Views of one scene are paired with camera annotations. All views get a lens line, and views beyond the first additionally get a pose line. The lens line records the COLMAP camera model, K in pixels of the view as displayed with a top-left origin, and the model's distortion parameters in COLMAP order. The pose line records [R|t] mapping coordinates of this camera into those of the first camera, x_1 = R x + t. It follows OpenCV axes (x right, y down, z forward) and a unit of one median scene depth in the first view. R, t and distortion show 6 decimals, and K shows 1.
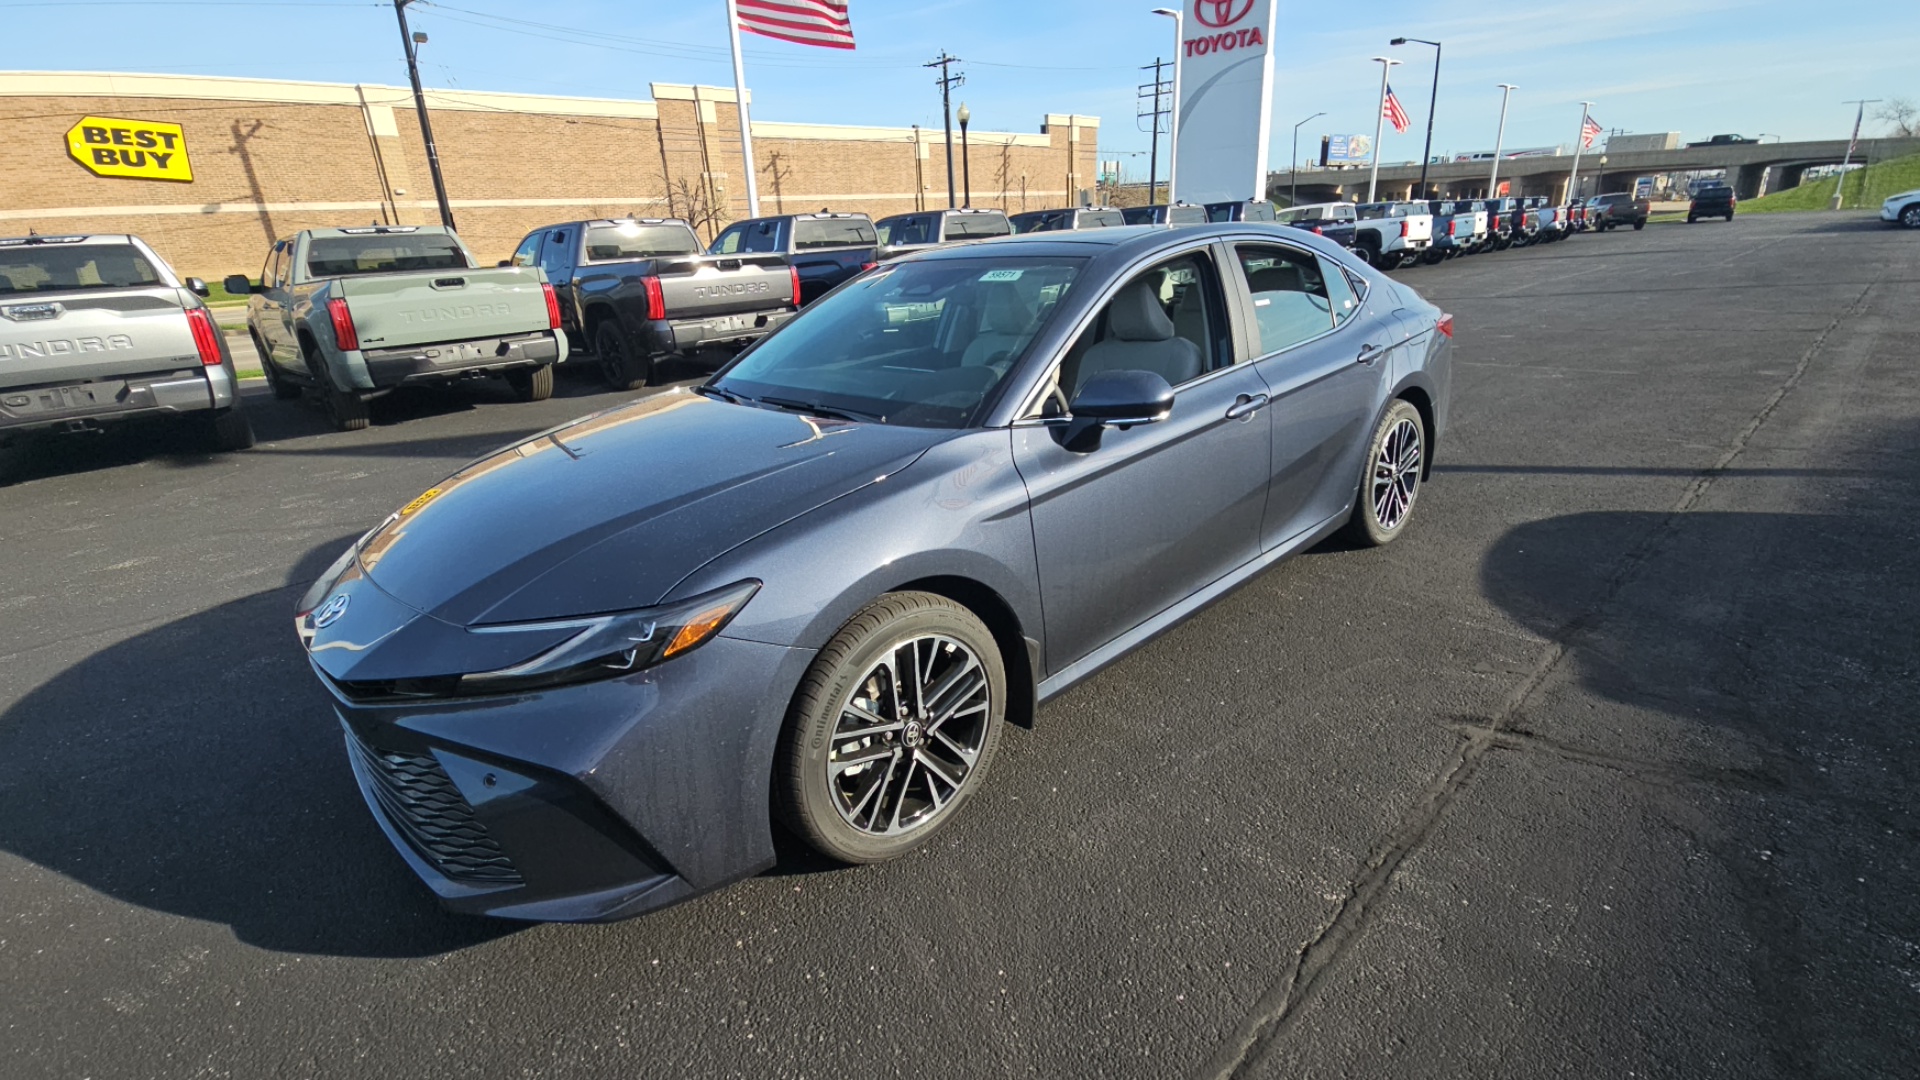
lens RADIAL K [[851.2, 0, 972.6], [0, 851.2, 549.2], [0, 0, 1]] dist [0.006241, -0.006531]
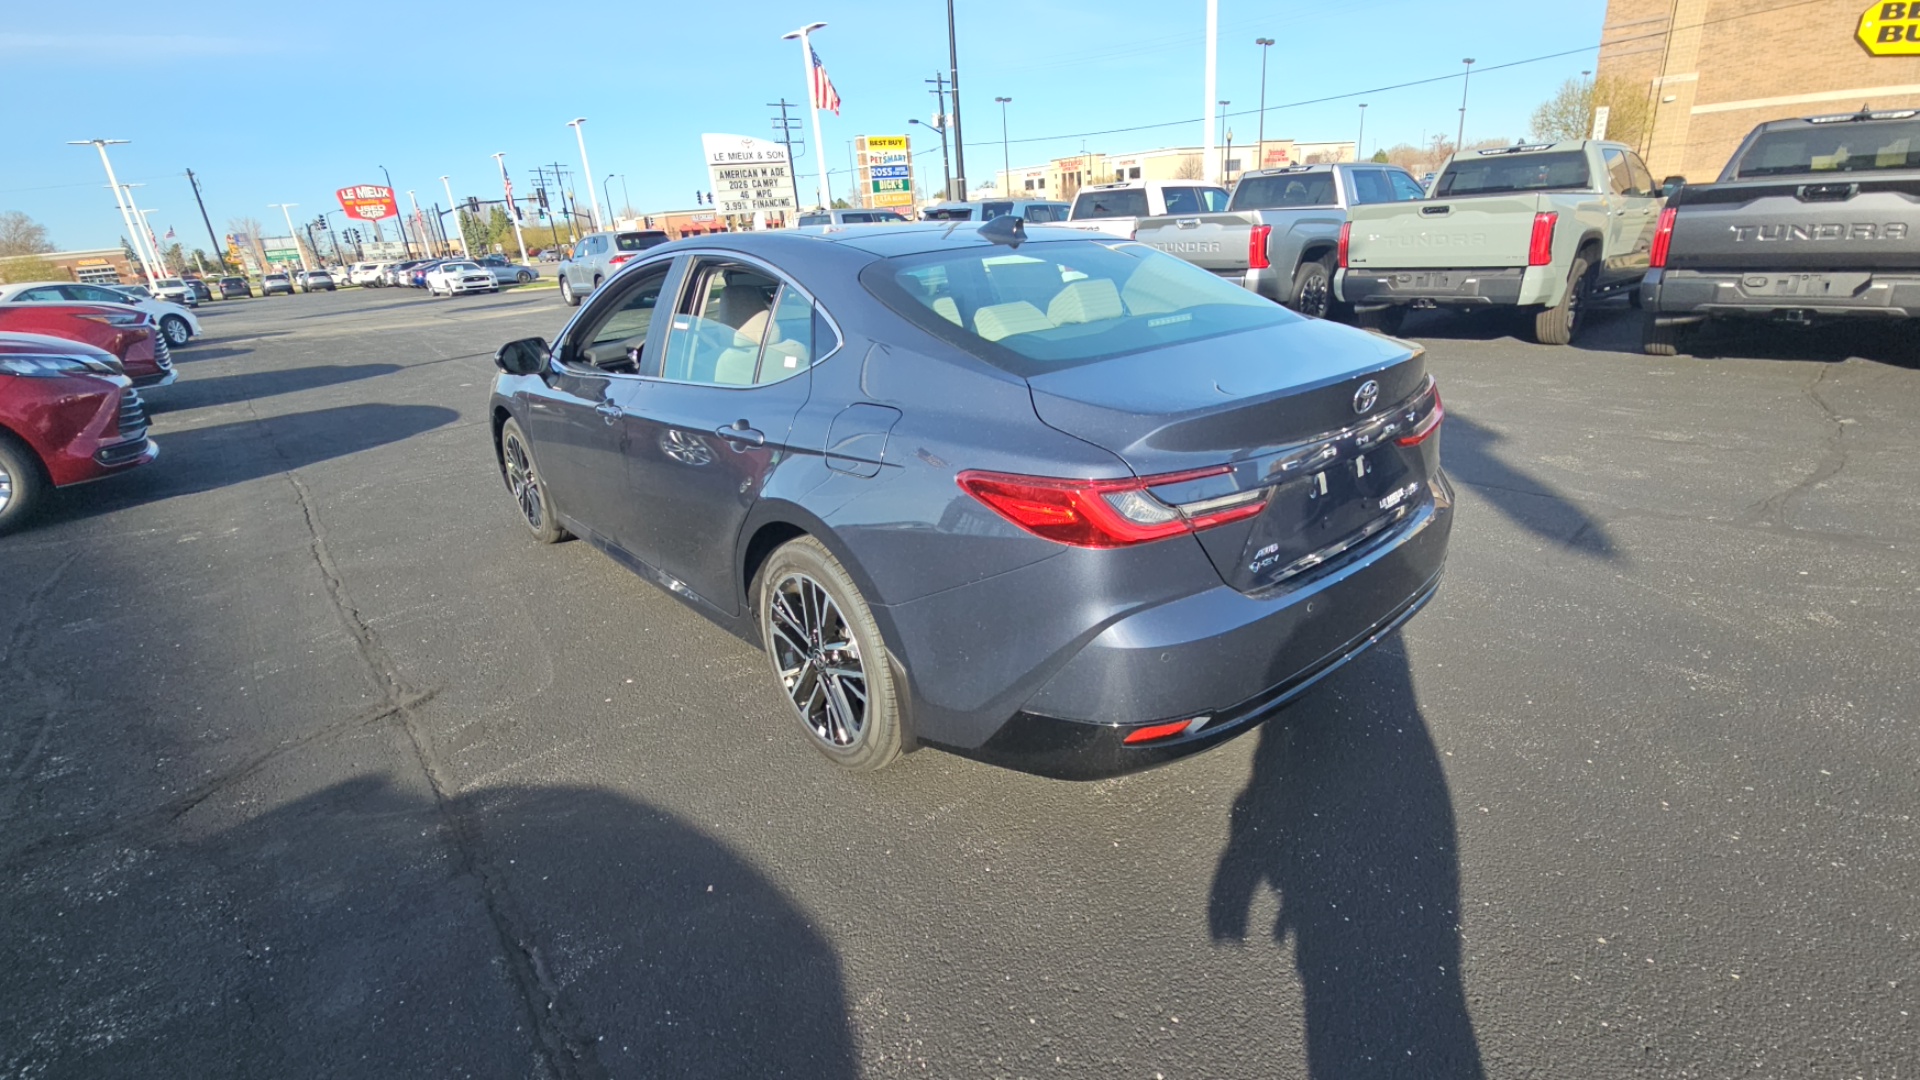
lens RADIAL K [[851.2, 0, 978.1], [0, 851.2, 540.7], [0, 0, 1]] dist [0.006241, -0.006531]
pose [[-0.030689, 0.395979, -0.917746, 0.398478], [-0.285825, 0.876361, 0.387681, -0.167889], [0.957790, 0.274212, 0.086286, 0.406043]]
